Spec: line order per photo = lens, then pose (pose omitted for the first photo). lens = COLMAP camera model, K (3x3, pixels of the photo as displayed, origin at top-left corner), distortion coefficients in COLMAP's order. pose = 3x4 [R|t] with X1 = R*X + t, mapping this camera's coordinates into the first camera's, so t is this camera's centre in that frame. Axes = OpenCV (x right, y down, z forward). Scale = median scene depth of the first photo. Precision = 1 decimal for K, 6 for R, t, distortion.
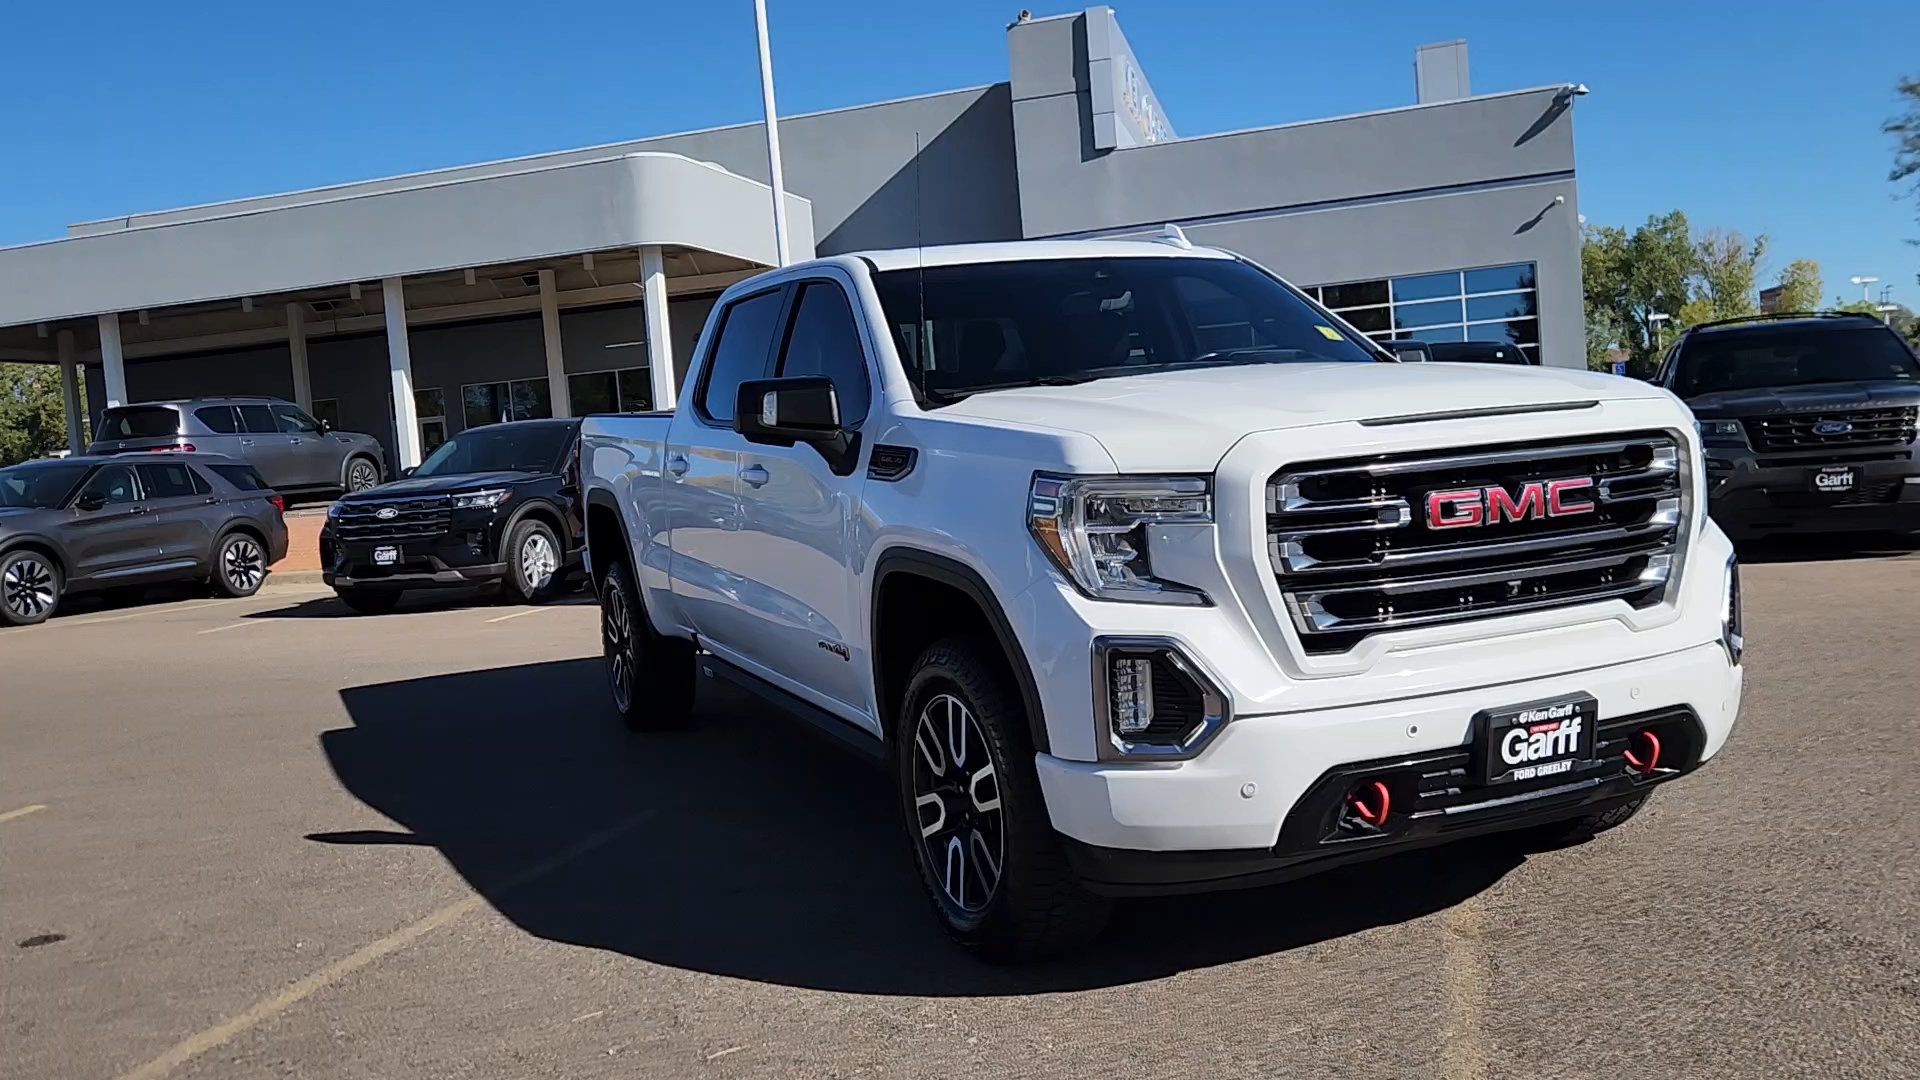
lens RADIAL K [[1626.2, 0, 950.3], [0, 1626.2, 550.0], [0, 0, 1]] dist [0.029777, -0.015732]
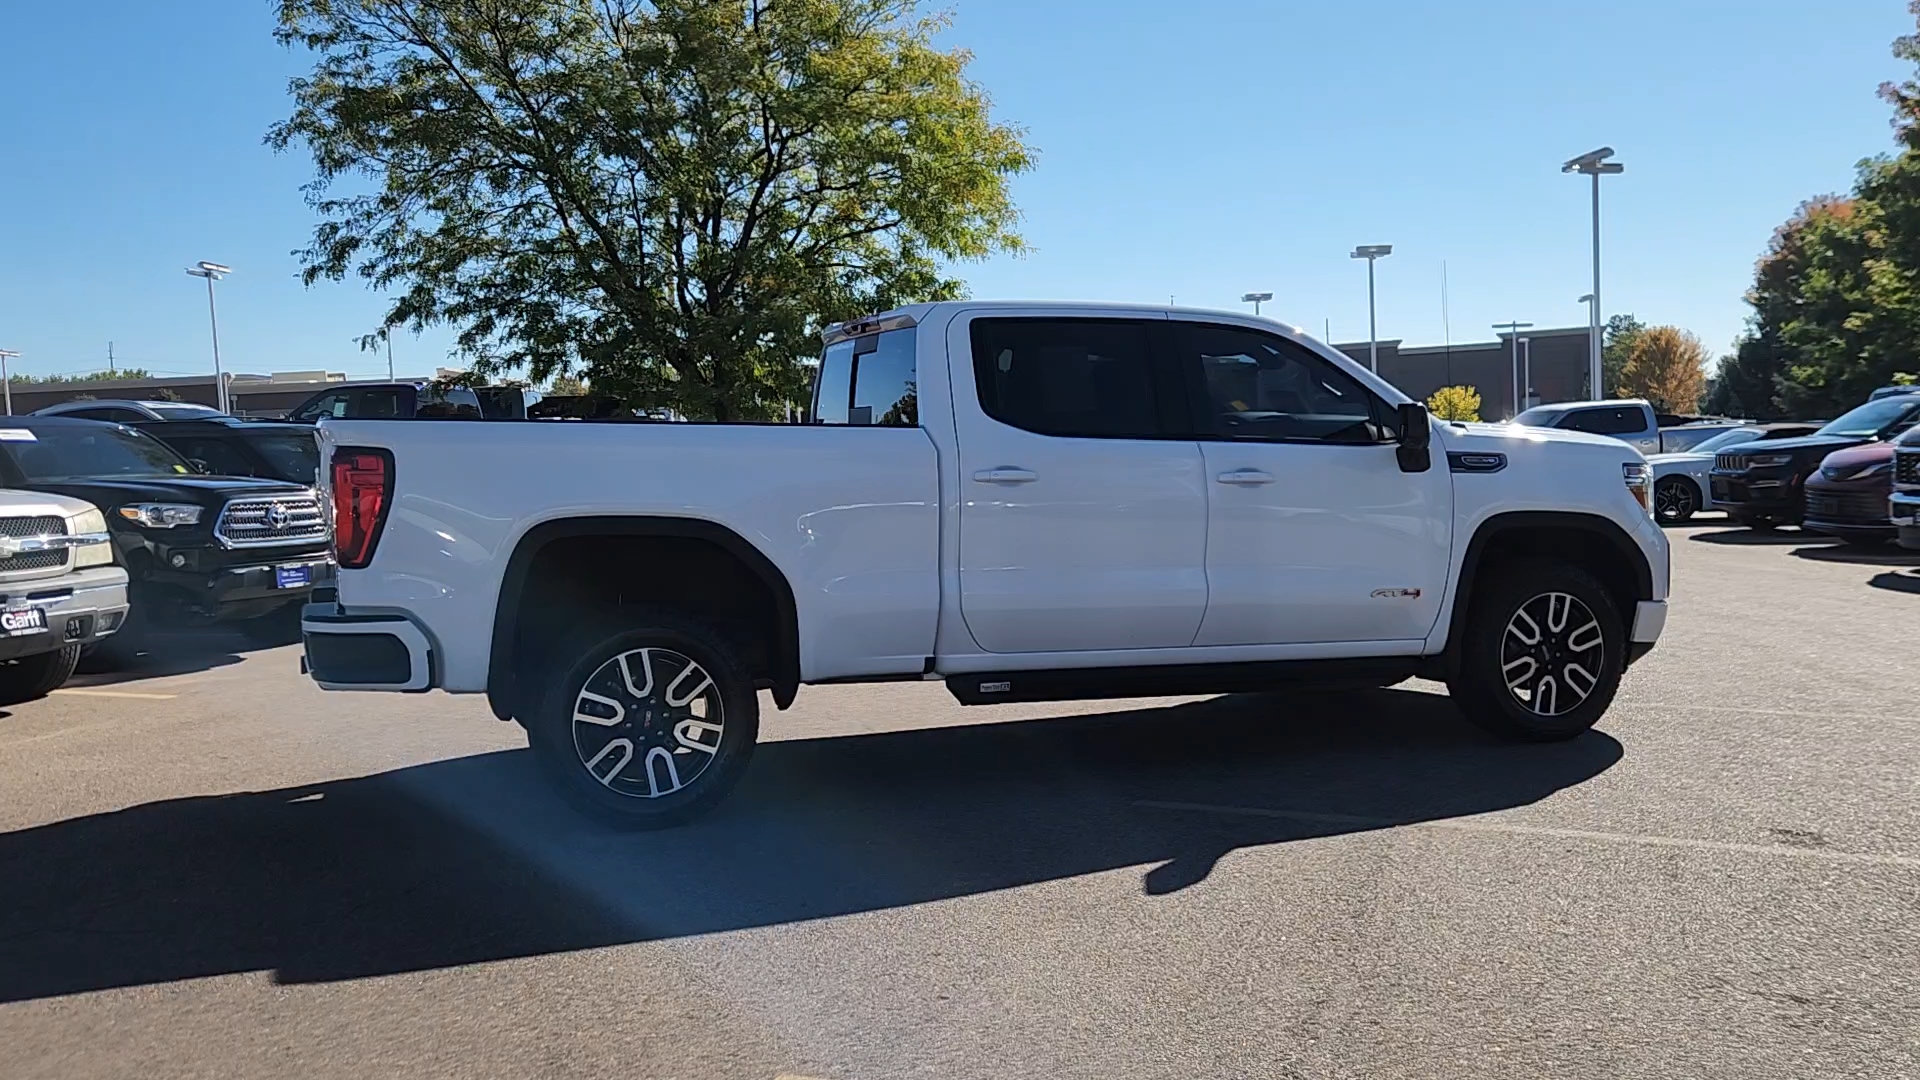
lens RADIAL K [[1626.2, 0, 950.3], [0, 1626.2, 550.0], [0, 0, 1]] dist [0.029777, -0.015732]
pose [[0.070918, 0.002908, 0.997478, -0.518163], [0.094360, 0.995492, -0.009611, -0.000216], [-0.993009, 0.094804, 0.070324, 0.435555]]
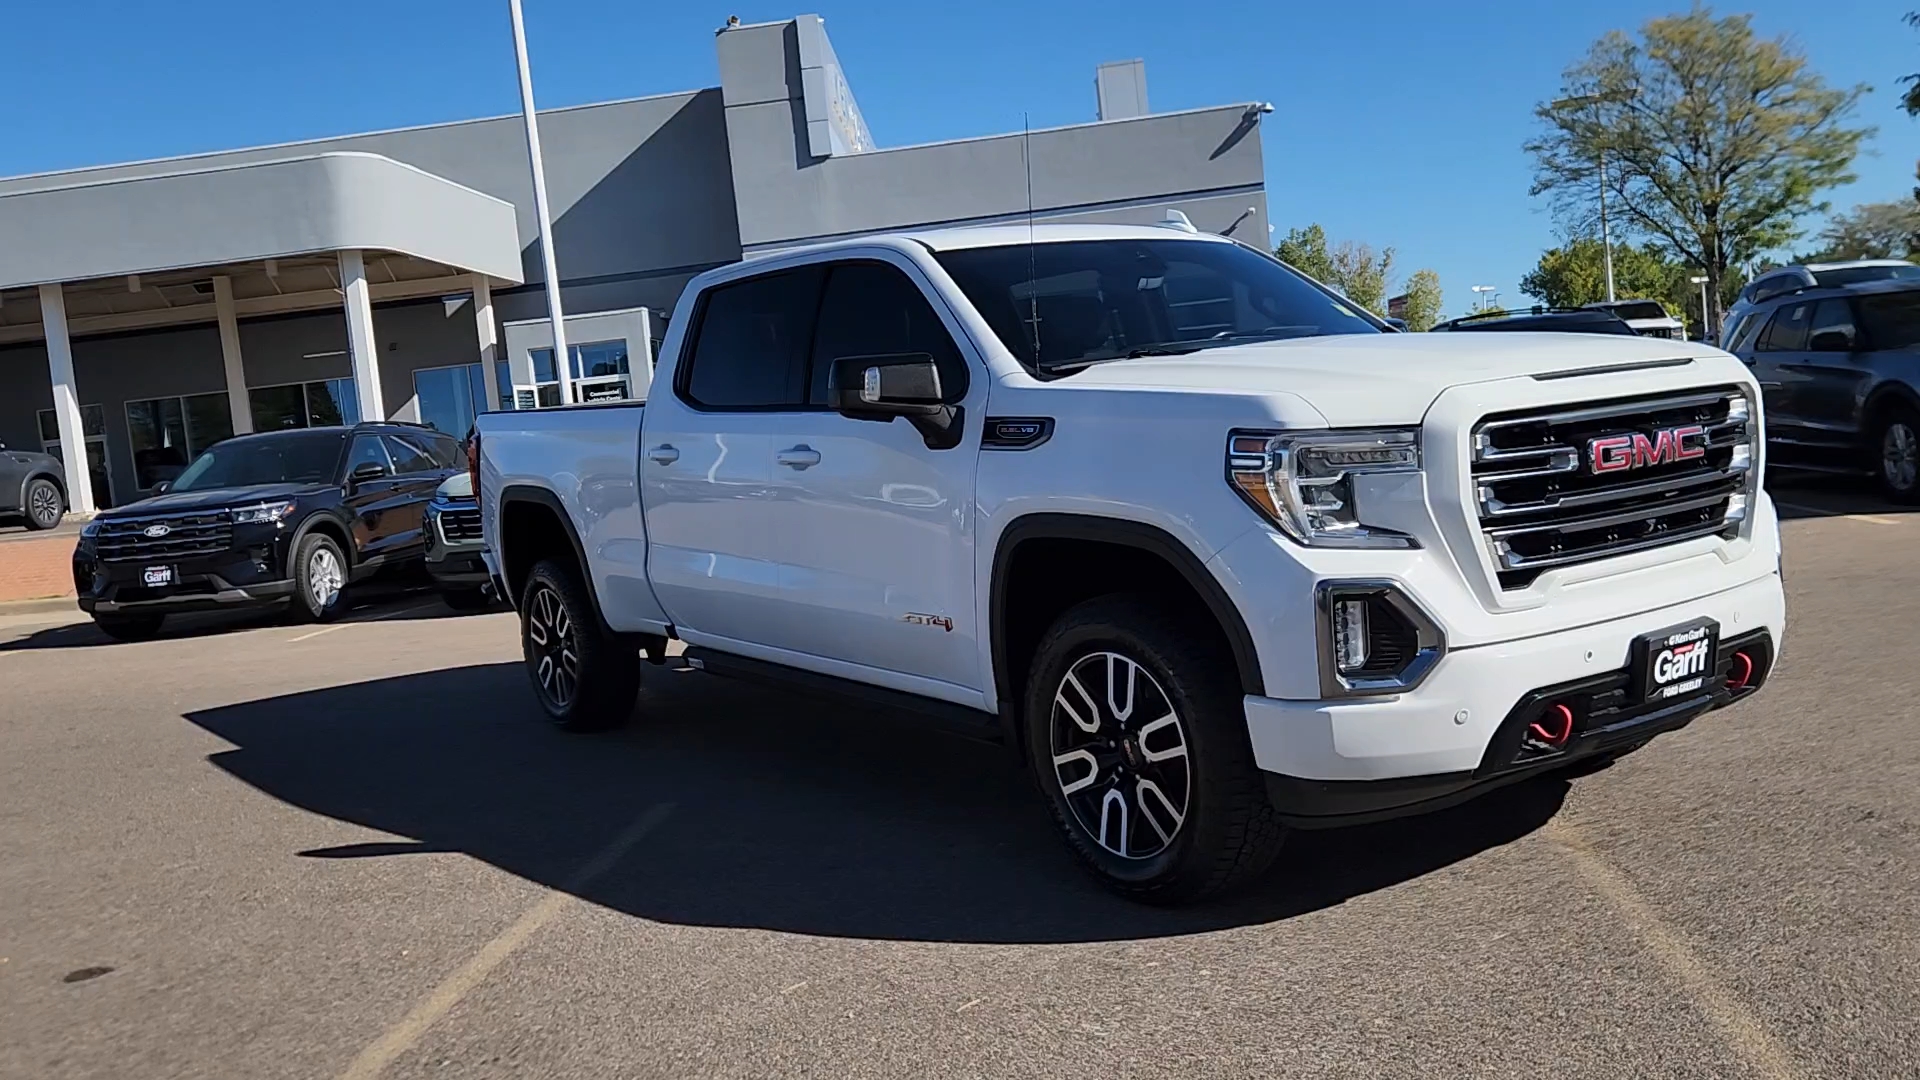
lens RADIAL K [[1626.2, 0, 950.3], [0, 1626.2, 550.0], [0, 0, 1]] dist [0.029777, -0.015732]
pose [[0.979966, -0.033568, 0.196314, -0.086637], [0.034790, 0.999391, -0.002777, 0.006695], [-0.196101, 0.009551, 0.980537, 0.000392]]
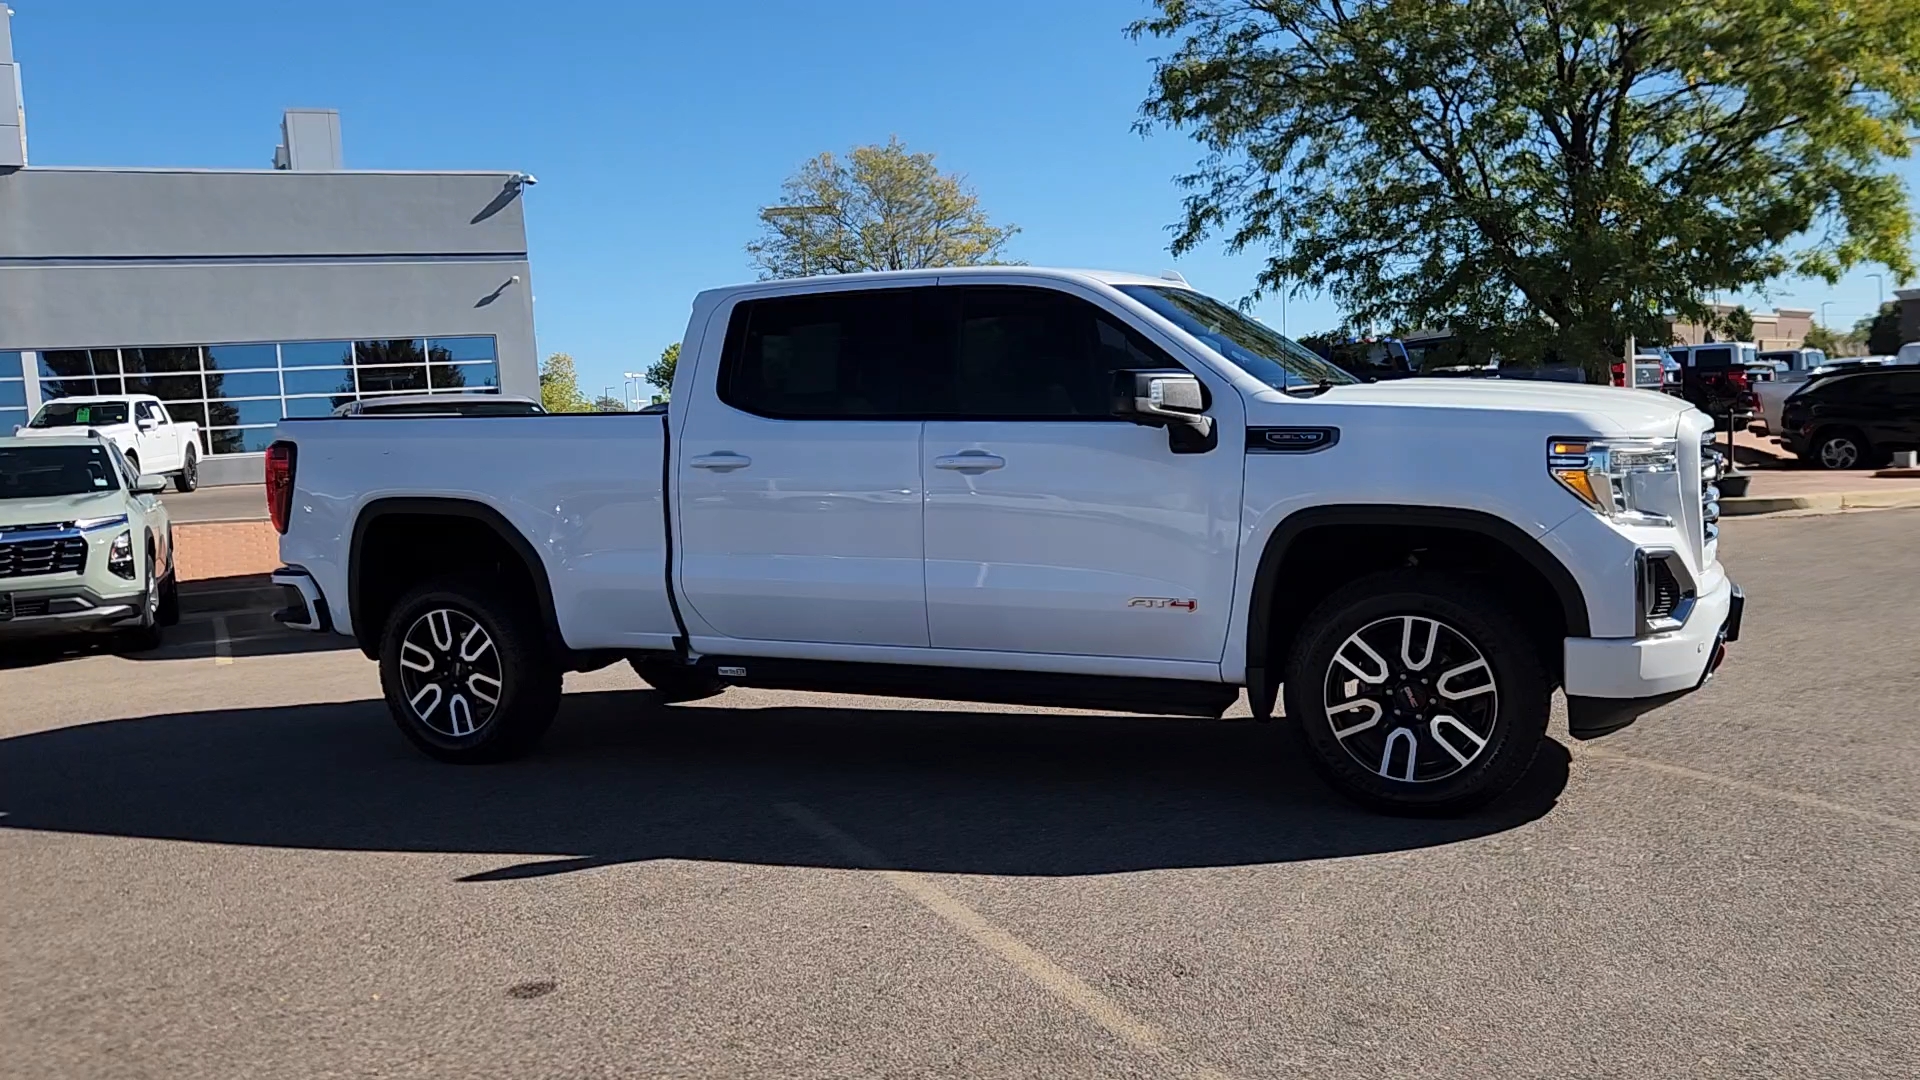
lens RADIAL K [[1626.2, 0, 950.3], [0, 1626.2, 550.0], [0, 0, 1]] dist [0.029777, -0.015732]
pose [[0.741249, -0.013622, 0.671092, -0.326306], [0.045591, 0.998507, -0.030090, 0.017117], [-0.669680, 0.052900, 0.740763, 0.080912]]
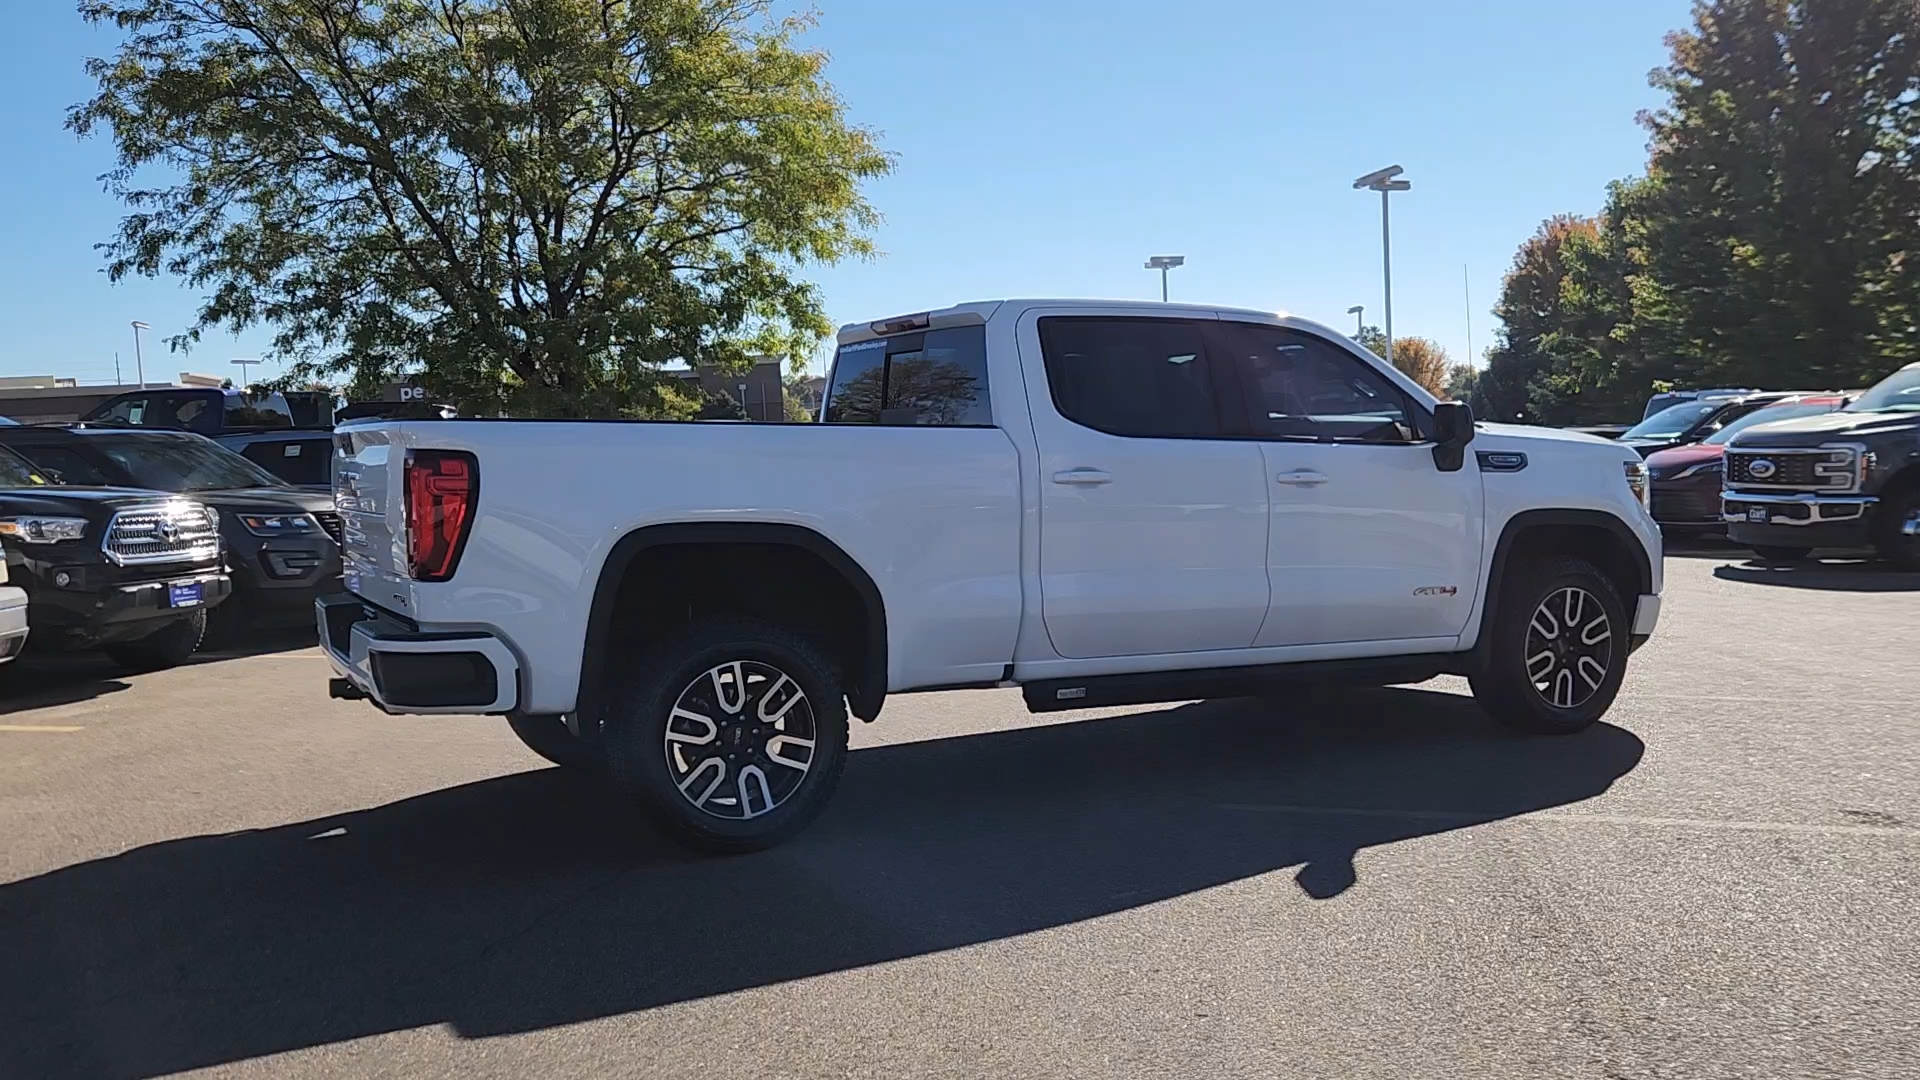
lens RADIAL K [[1623.1, 0, 951.6], [0, 1623.1, 549.4], [0, 0, 1]] dist [0.036698, -0.024055]
pose [[-0.070469, 0.007629, 0.997485, -0.504933], [0.108455, 0.994101, 0.000059, -0.007886], [-0.991601, 0.108186, -0.070881, 0.517543]]
